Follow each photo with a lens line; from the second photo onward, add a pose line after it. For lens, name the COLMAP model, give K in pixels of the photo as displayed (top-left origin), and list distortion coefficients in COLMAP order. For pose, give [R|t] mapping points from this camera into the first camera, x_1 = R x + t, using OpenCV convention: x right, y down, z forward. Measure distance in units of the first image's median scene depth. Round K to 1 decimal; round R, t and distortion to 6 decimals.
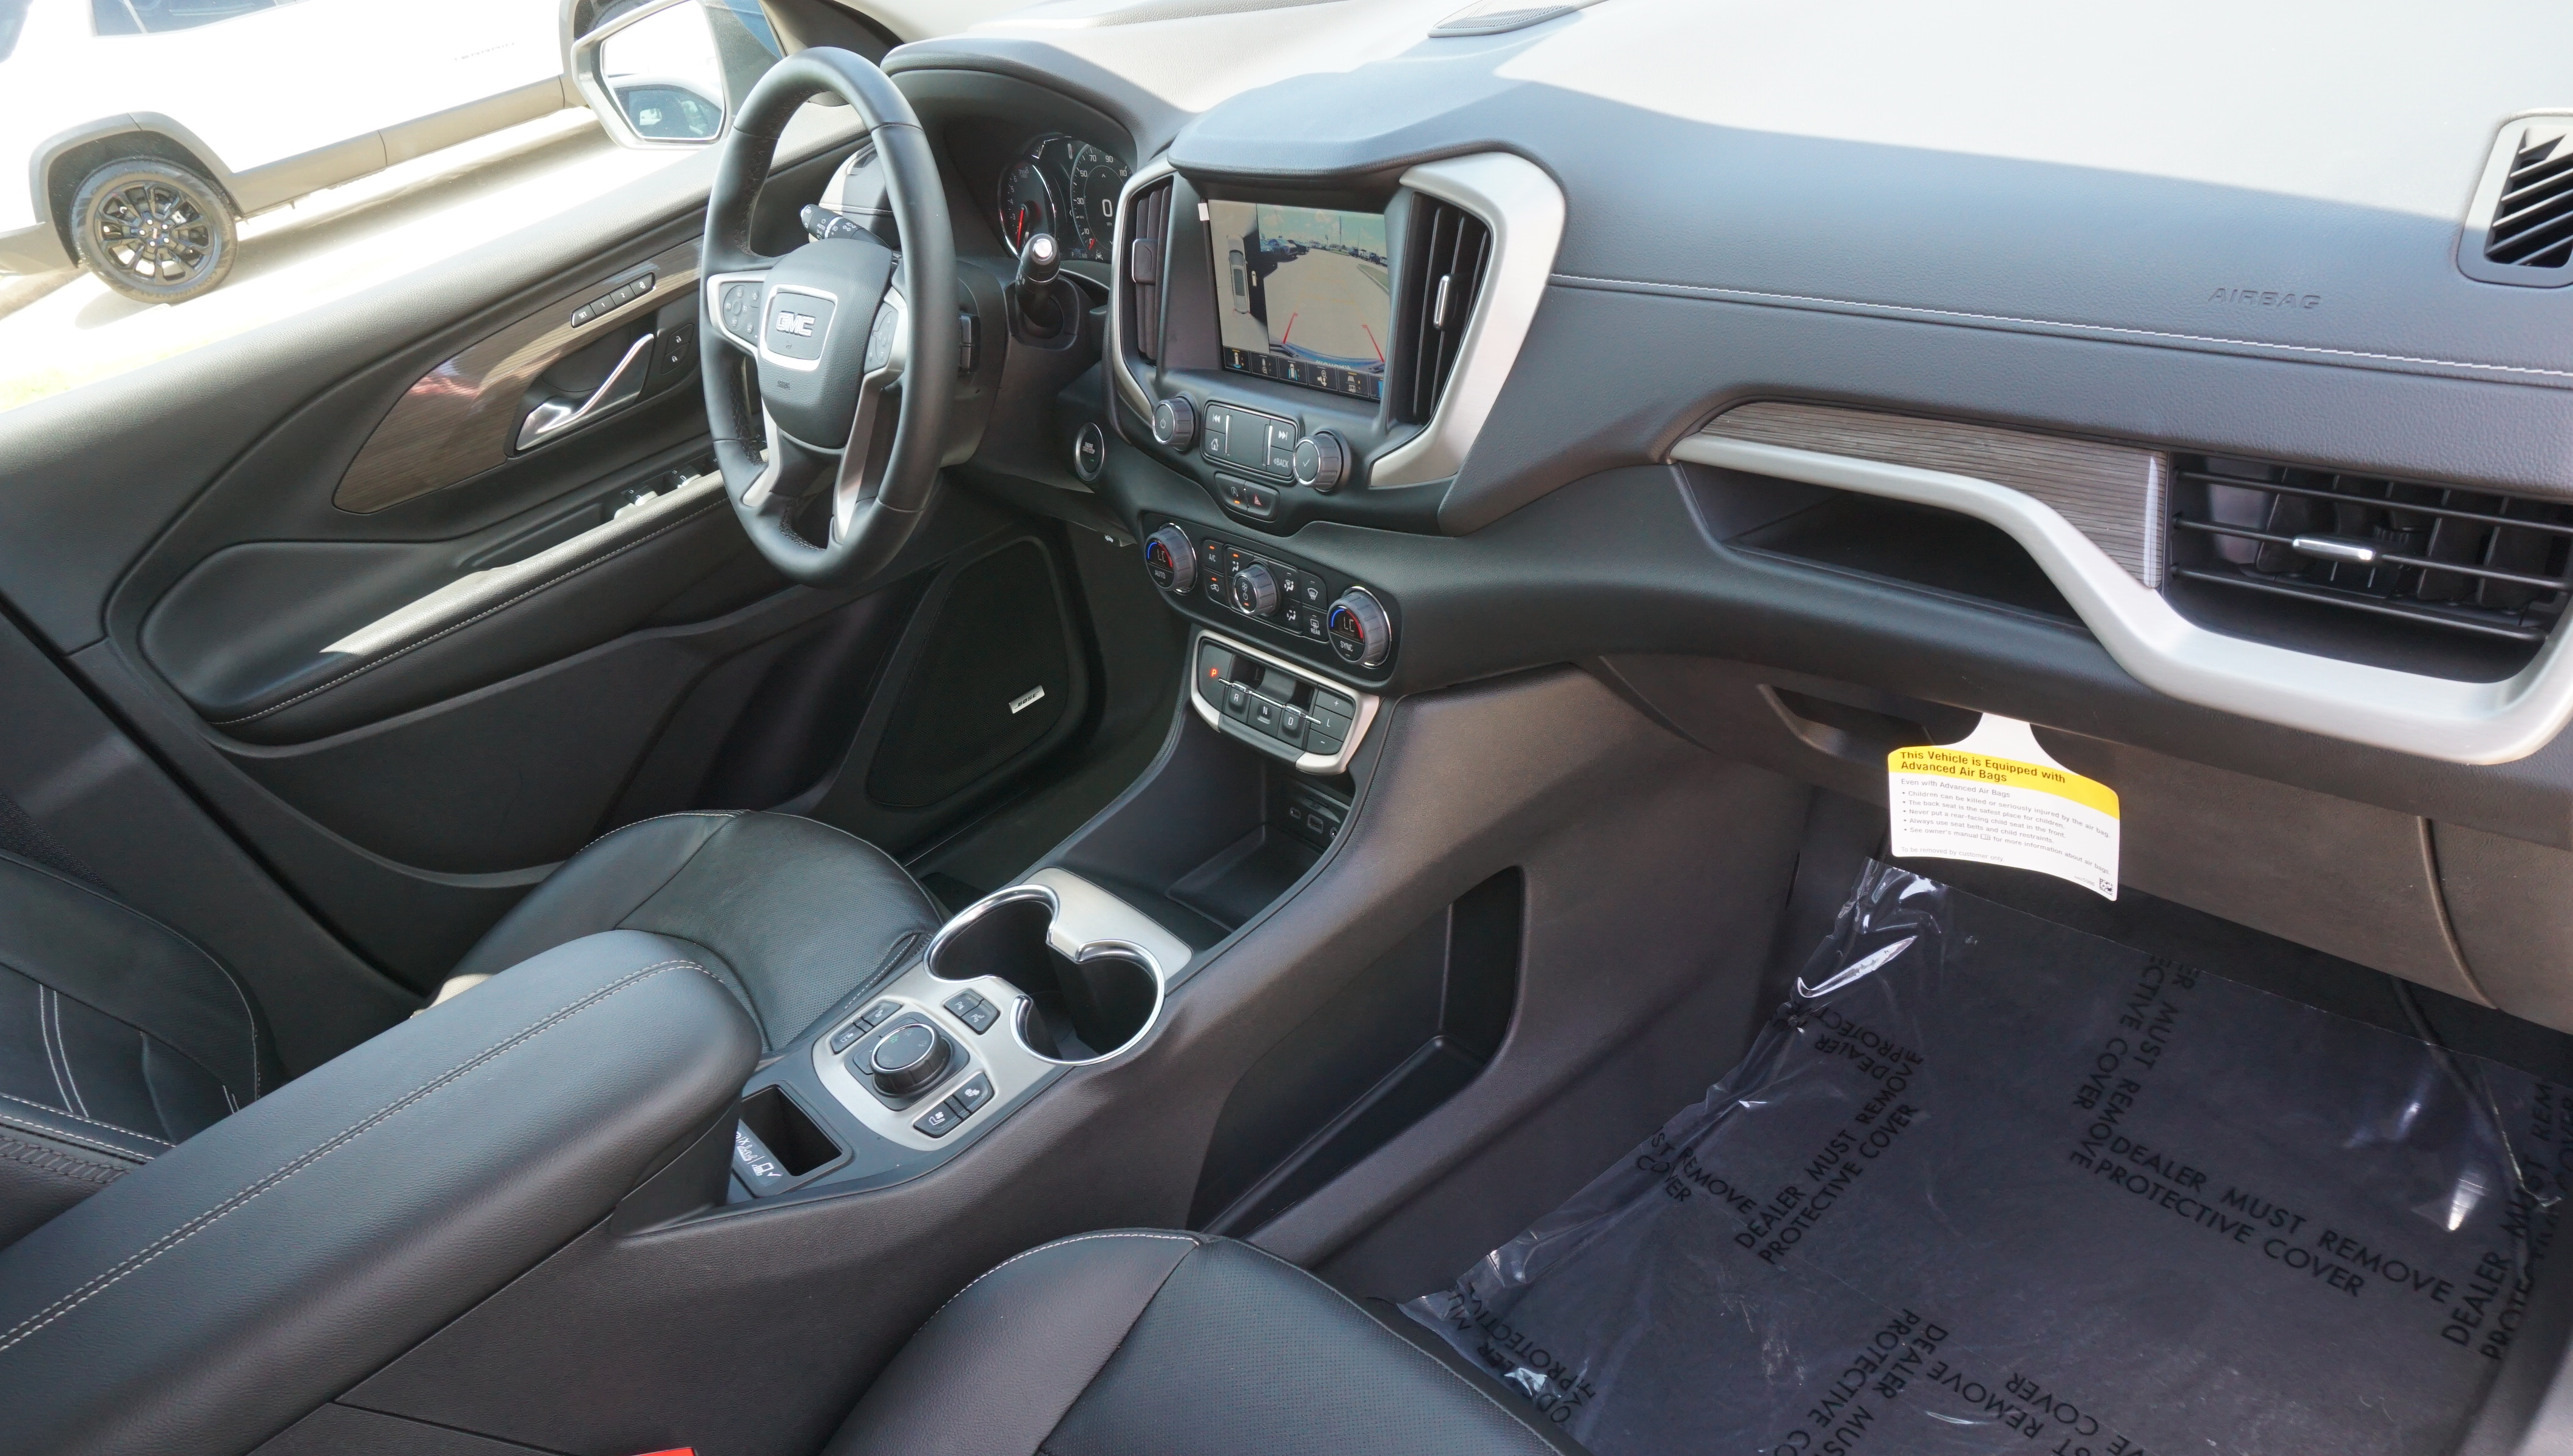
lens RADIAL K [[1719.3, 0, 1287.8], [0, 1719.3, 737.8], [0, 0, 1]] dist [-0.055778, 0.041796]
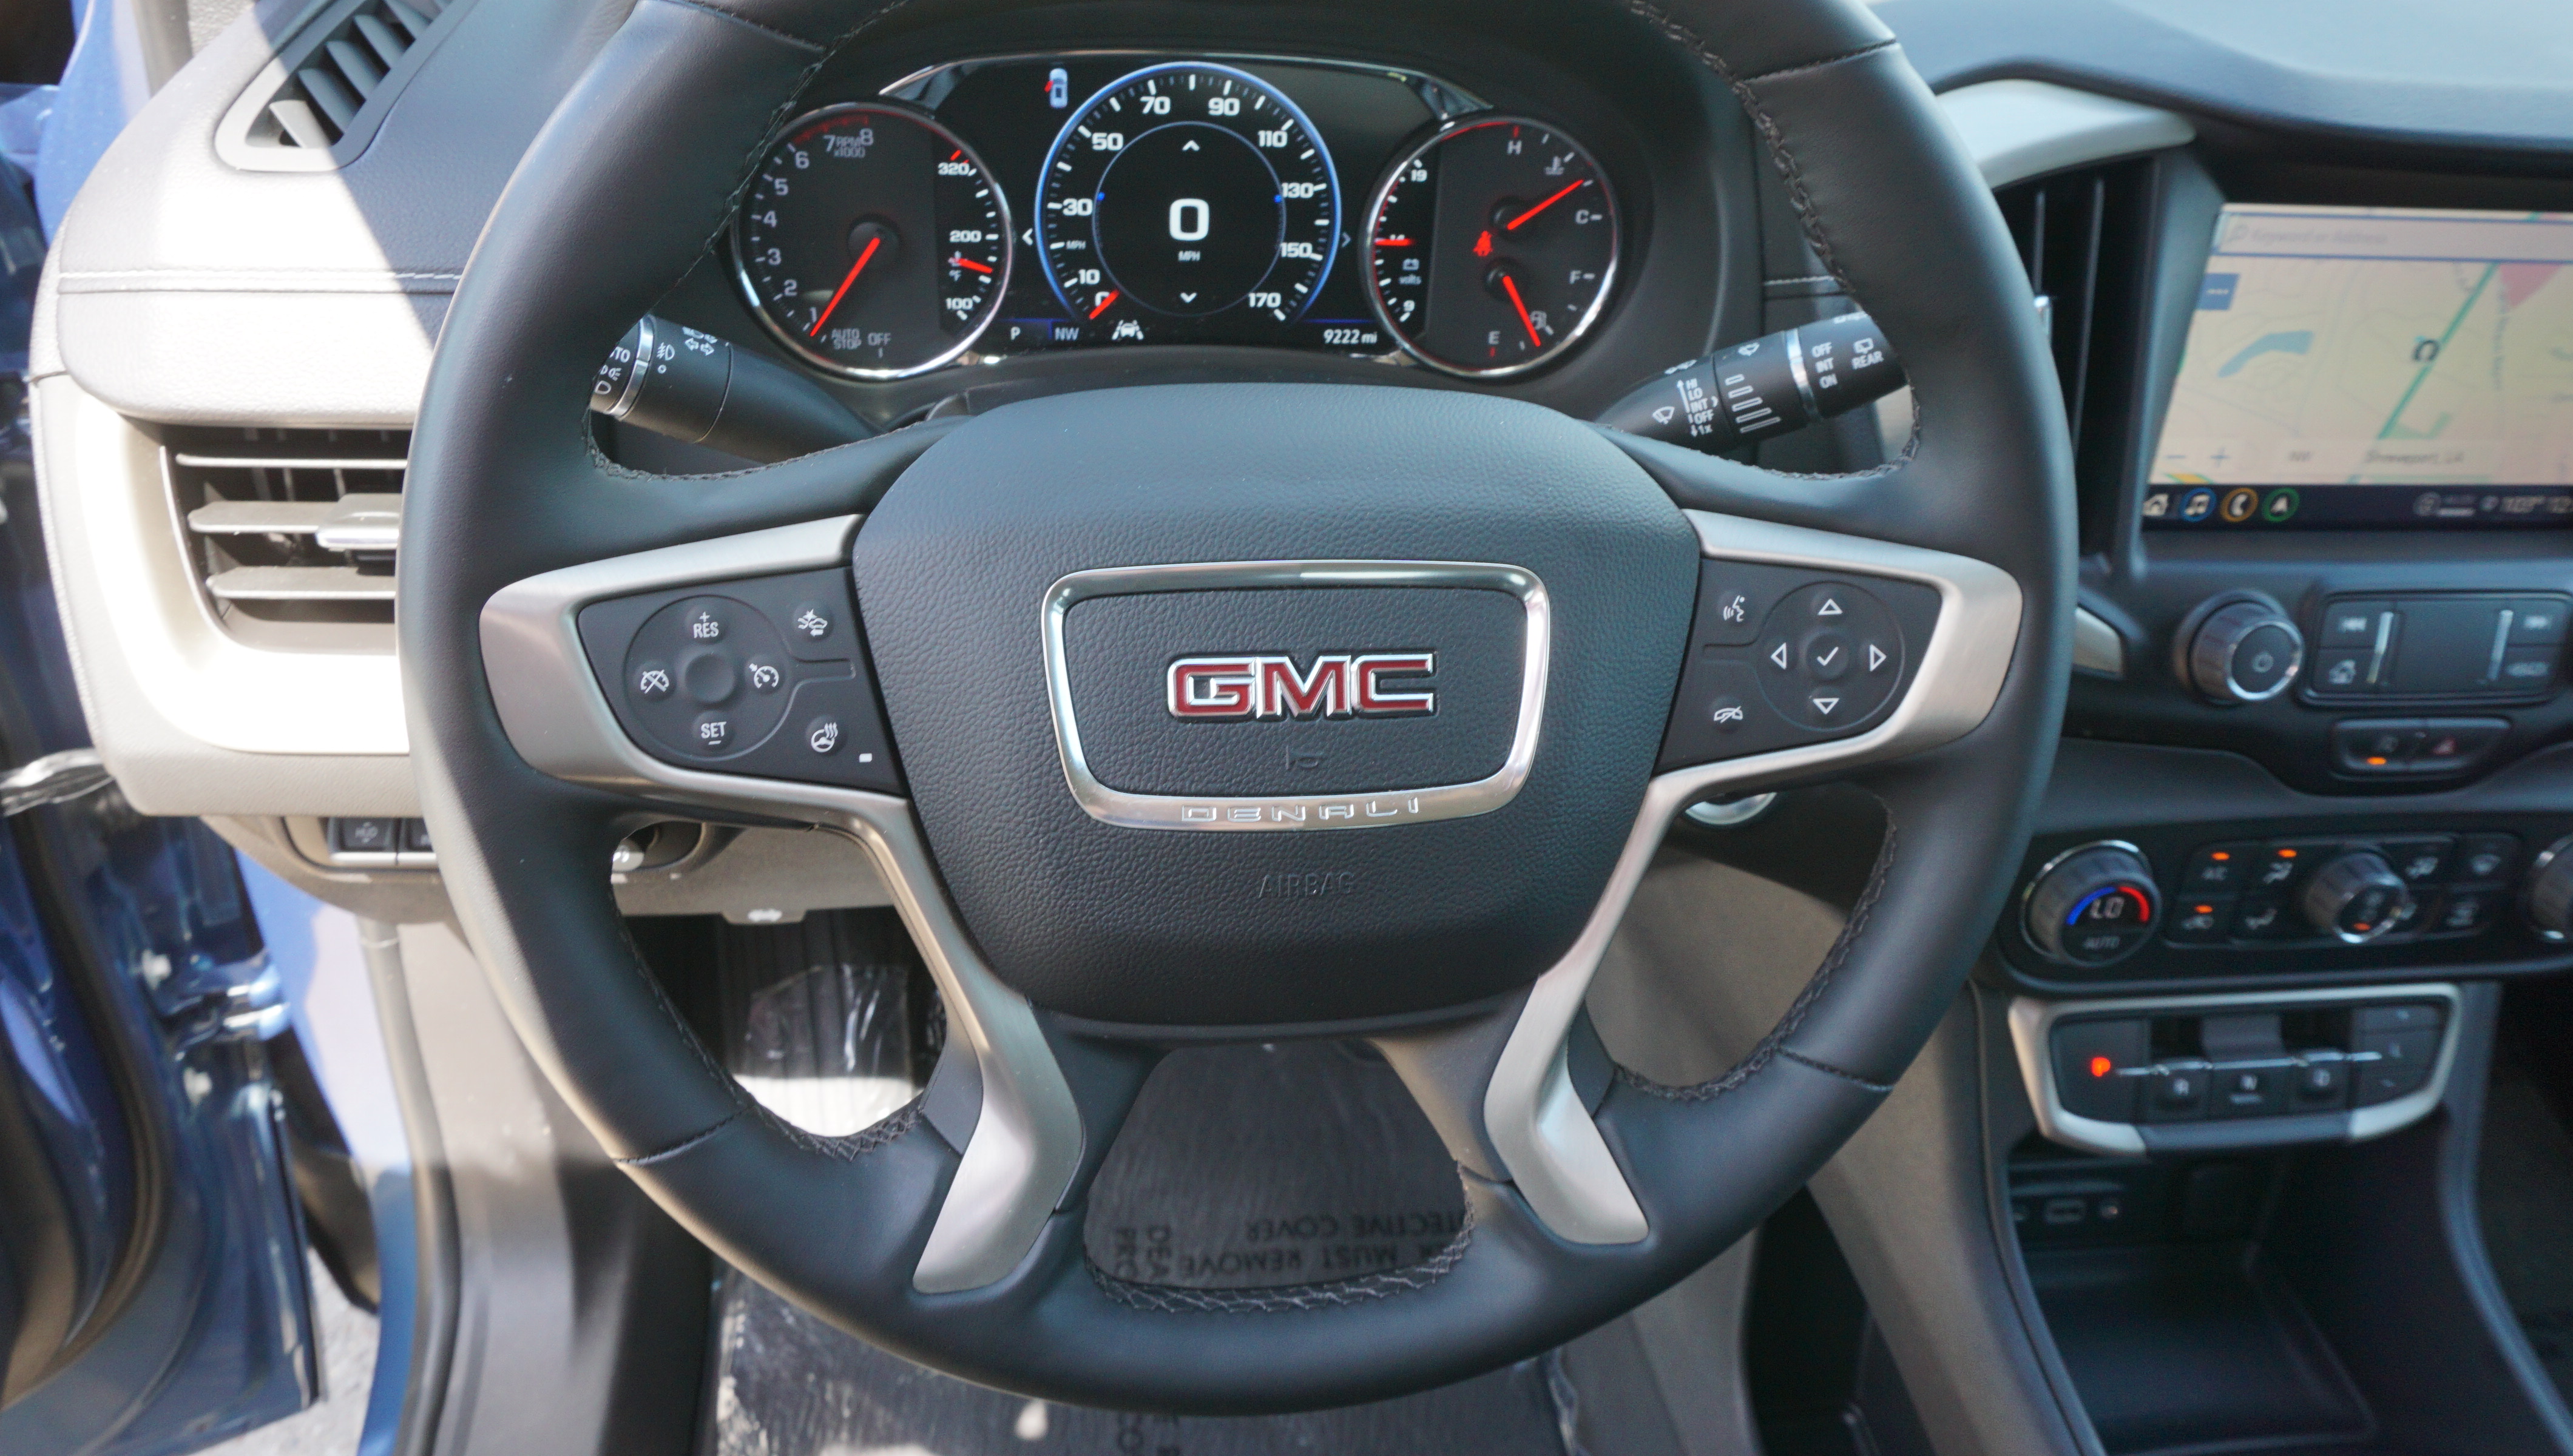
lens RADIAL K [[1742.9, 0, 1296.2], [0, 1742.9, 727.7], [0, 0, 1]] dist [-0.051988, 0.033915]
pose [[0.506017, -0.310011, 0.804885, -0.603571], [0.276874, 0.942171, 0.188823, -0.326297], [-0.816876, 0.127304, 0.562589, 0.922191]]
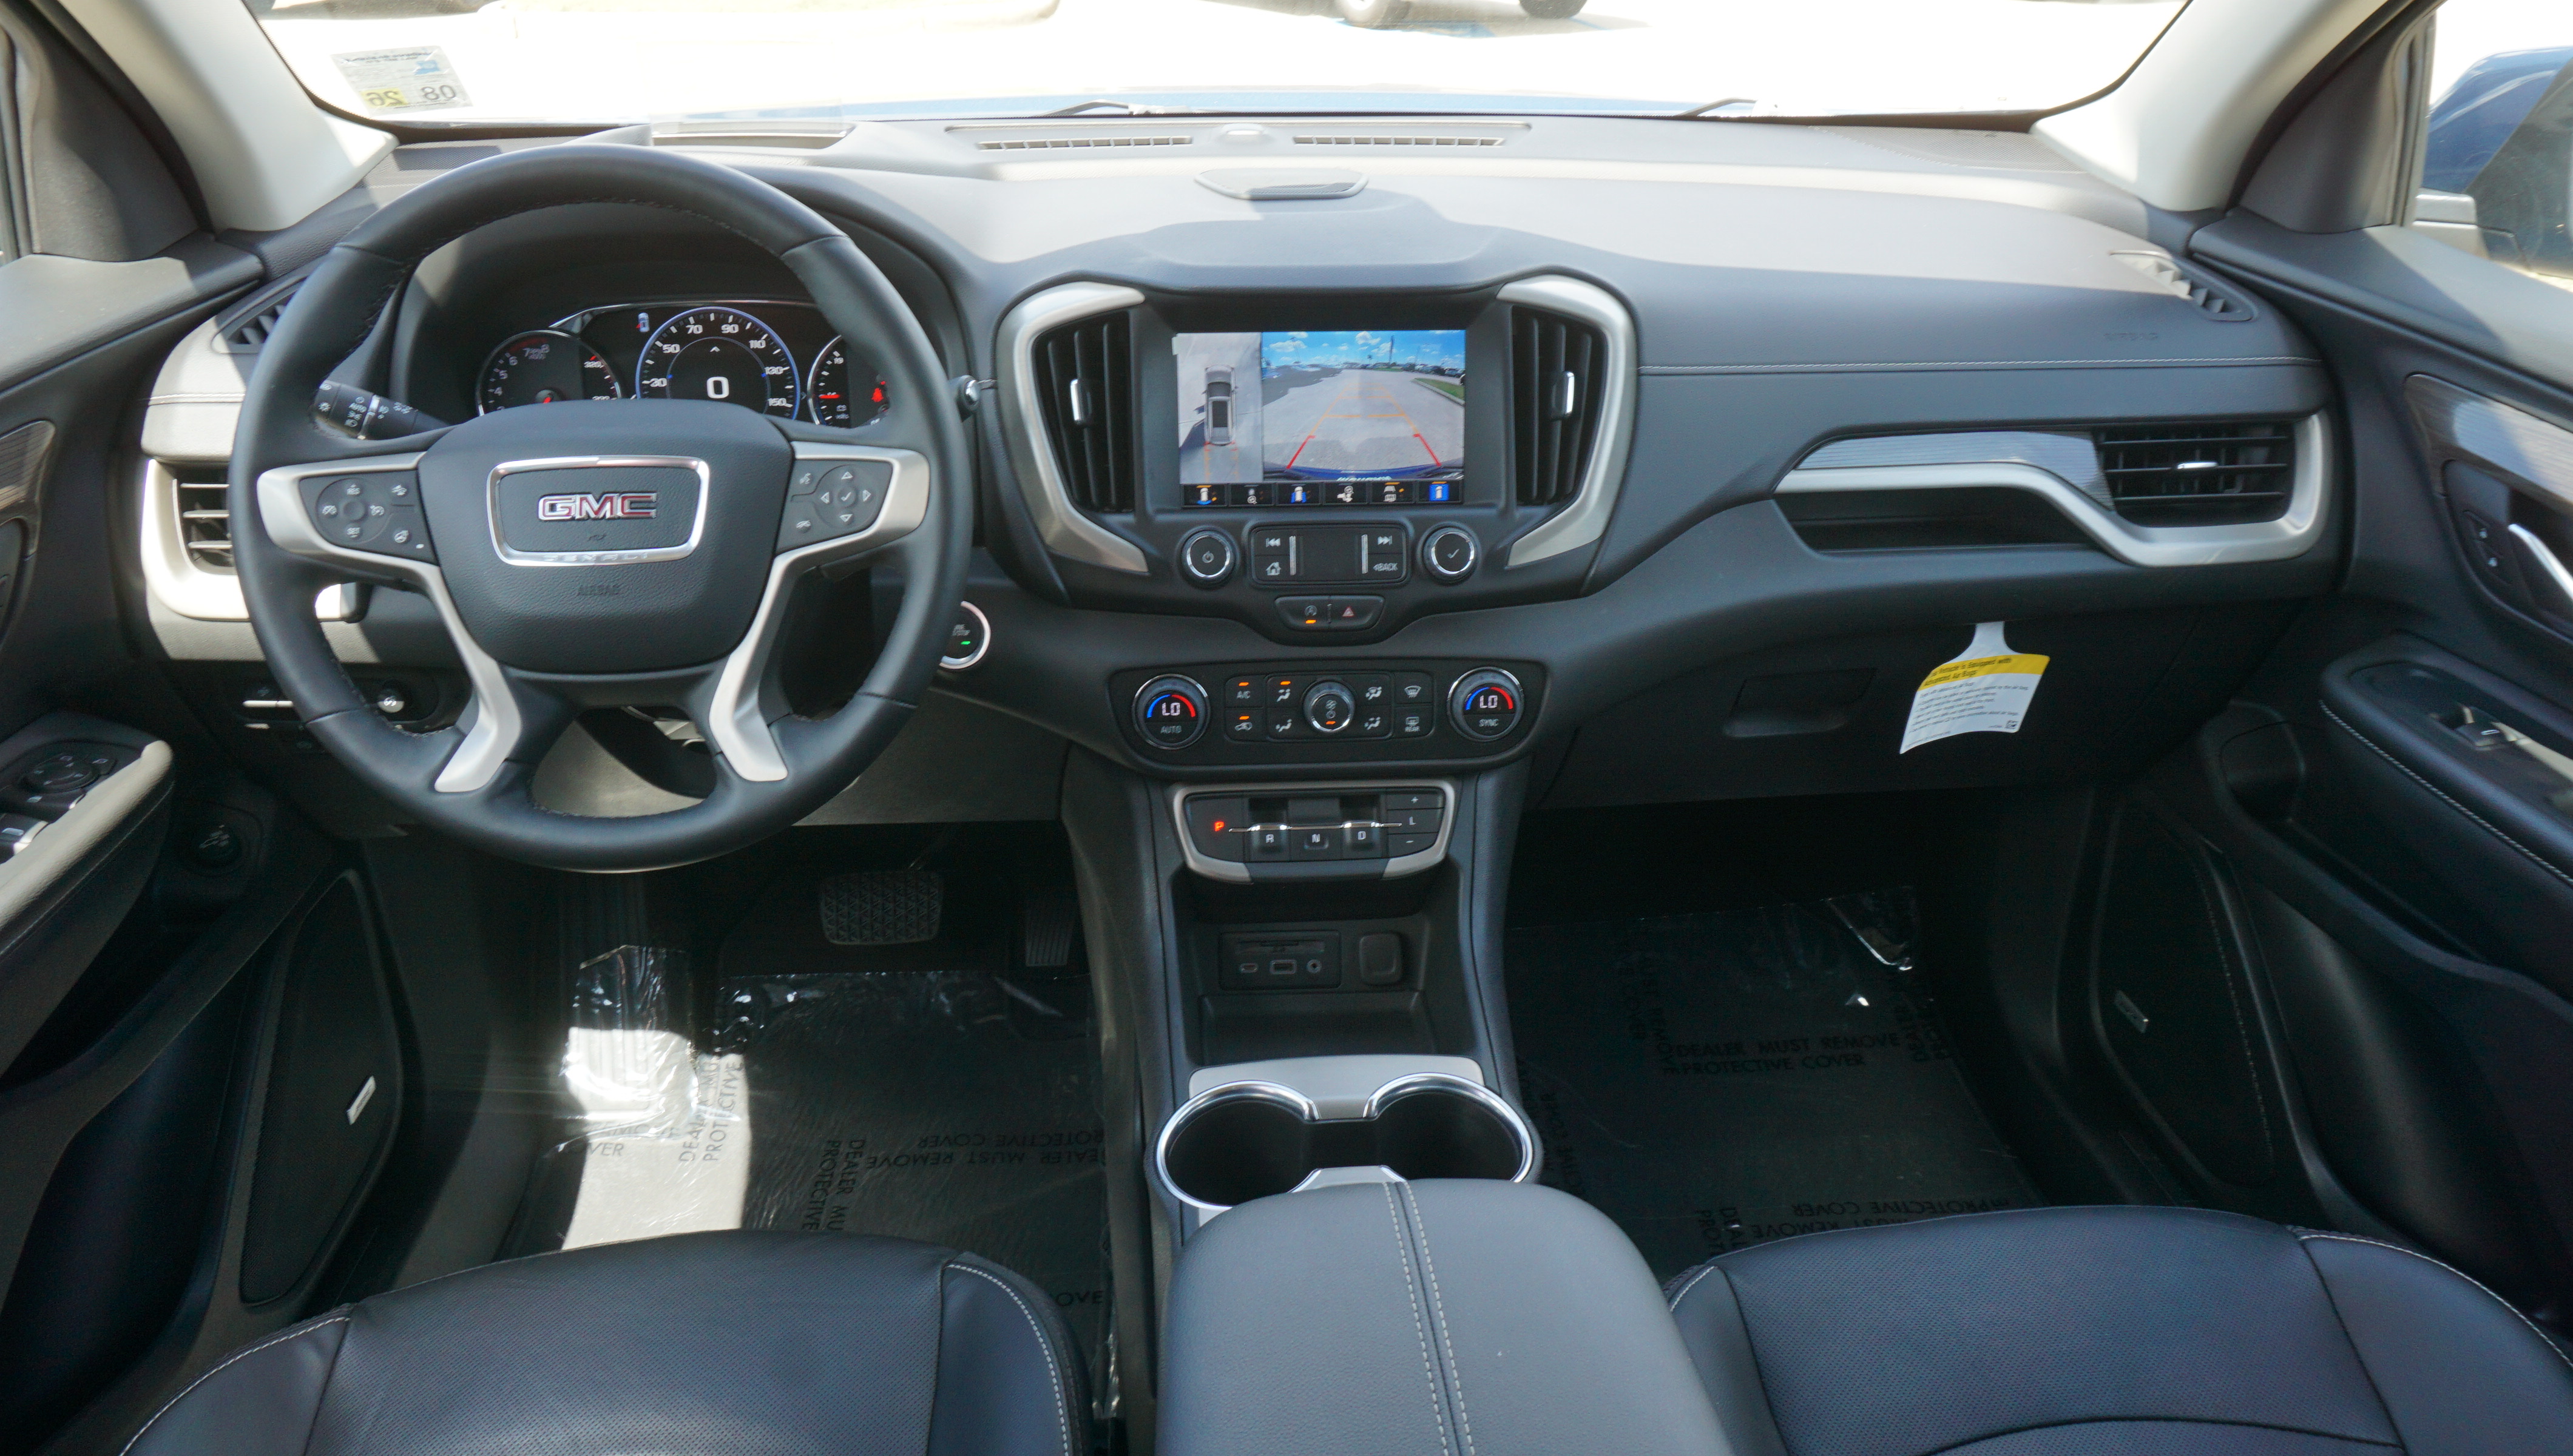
lens RADIAL K [[1706.0, 0, 1286.3], [0, 1706.0, 742.5], [0, 0, 1]] dist [-0.052061, 0.044248]
pose [[0.562626, -0.147685, 0.813413, -0.801479], [0.303982, 0.951942, -0.037424, -0.036393], [-0.768796, 0.268319, 0.580481, 0.436990]]
